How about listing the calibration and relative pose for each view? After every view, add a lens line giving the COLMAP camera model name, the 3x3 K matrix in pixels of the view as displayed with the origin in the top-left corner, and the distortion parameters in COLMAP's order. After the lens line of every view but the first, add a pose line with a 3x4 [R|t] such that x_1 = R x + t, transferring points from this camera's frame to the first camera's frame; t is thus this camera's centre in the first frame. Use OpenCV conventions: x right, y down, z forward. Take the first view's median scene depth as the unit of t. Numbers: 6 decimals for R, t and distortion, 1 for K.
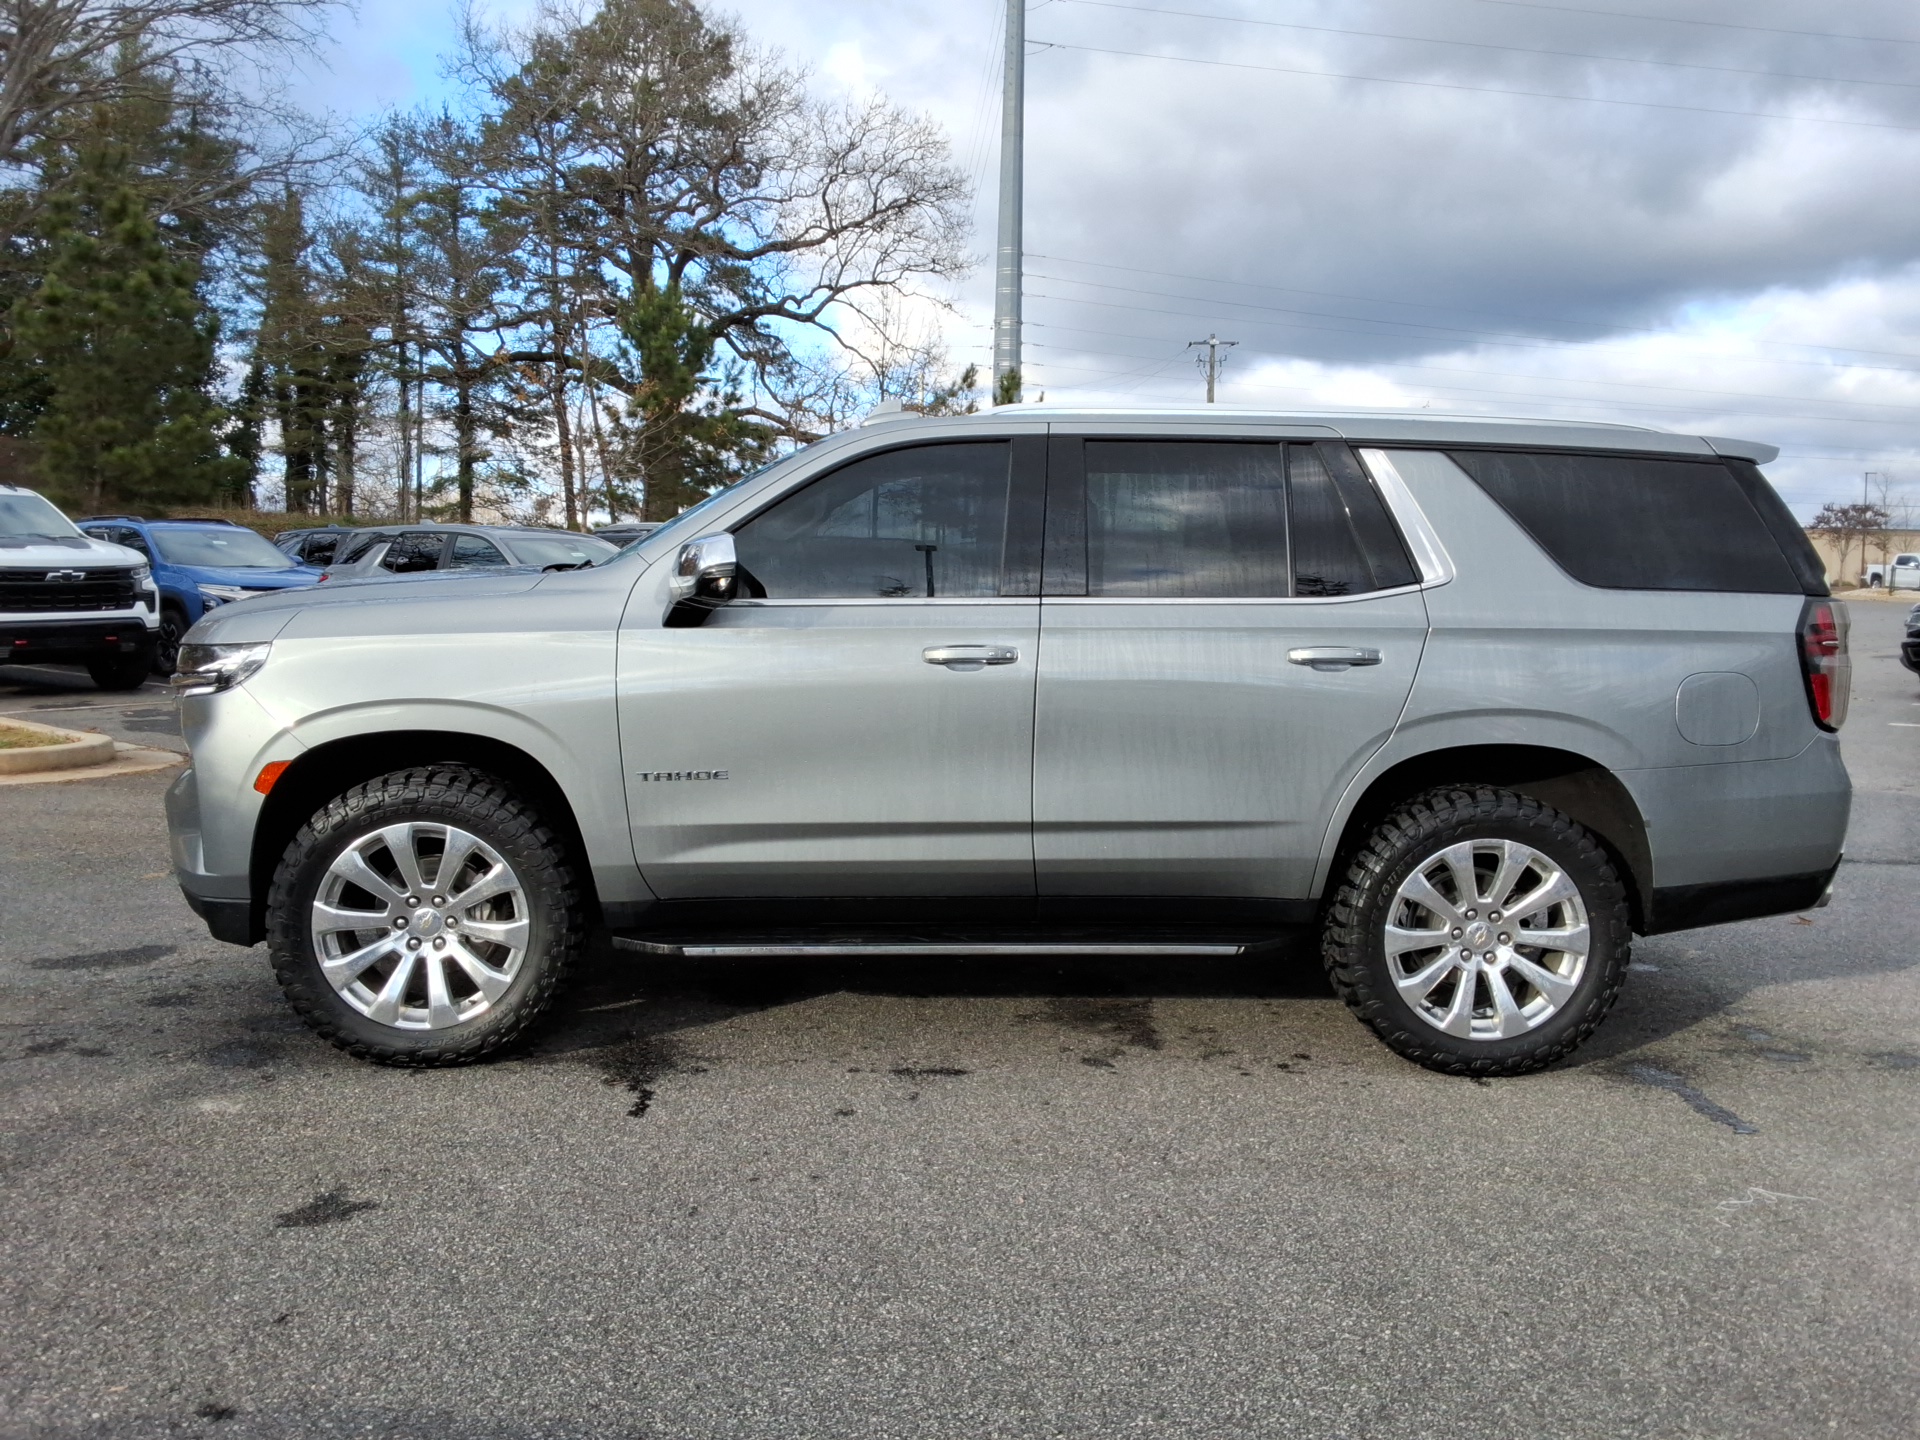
lens RADIAL K [[1506.1, 0, 966.0], [0, 1506.1, 690.8], [0, 0, 1]] dist [0.124959, -0.203073]
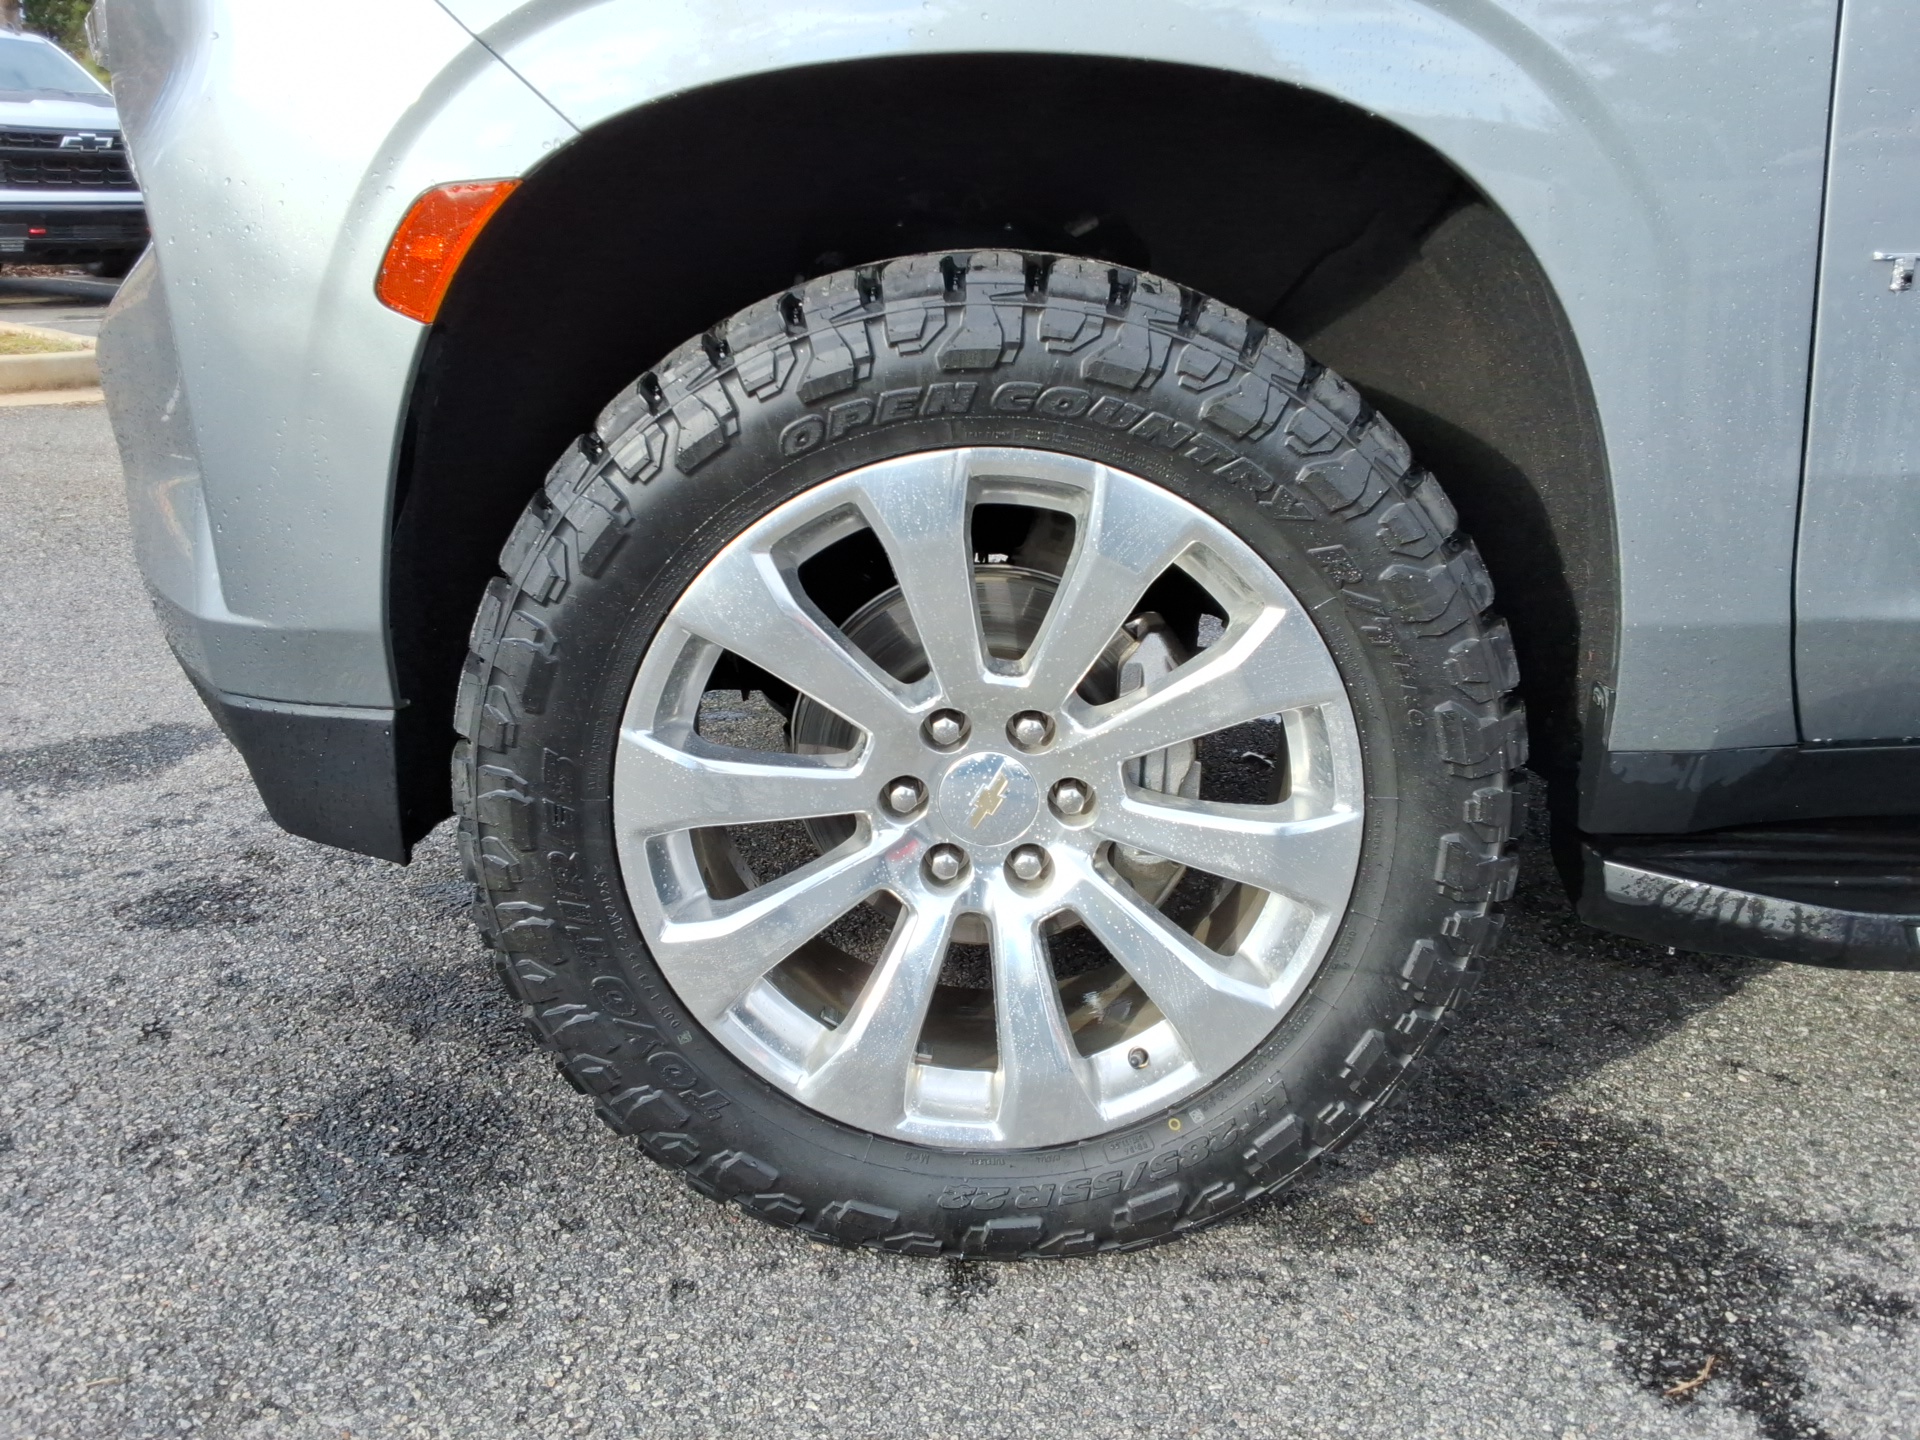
lens RADIAL K [[1506.1, 0, 966.0], [0, 1506.1, 690.8], [0, 0, 1]] dist [0.124959, -0.203073]
pose [[0.998398, 0.023674, -0.051385, -0.345548], [-0.012192, 0.976931, 0.213206, 0.070886], [0.055247, -0.212238, 0.975655, 0.729053]]
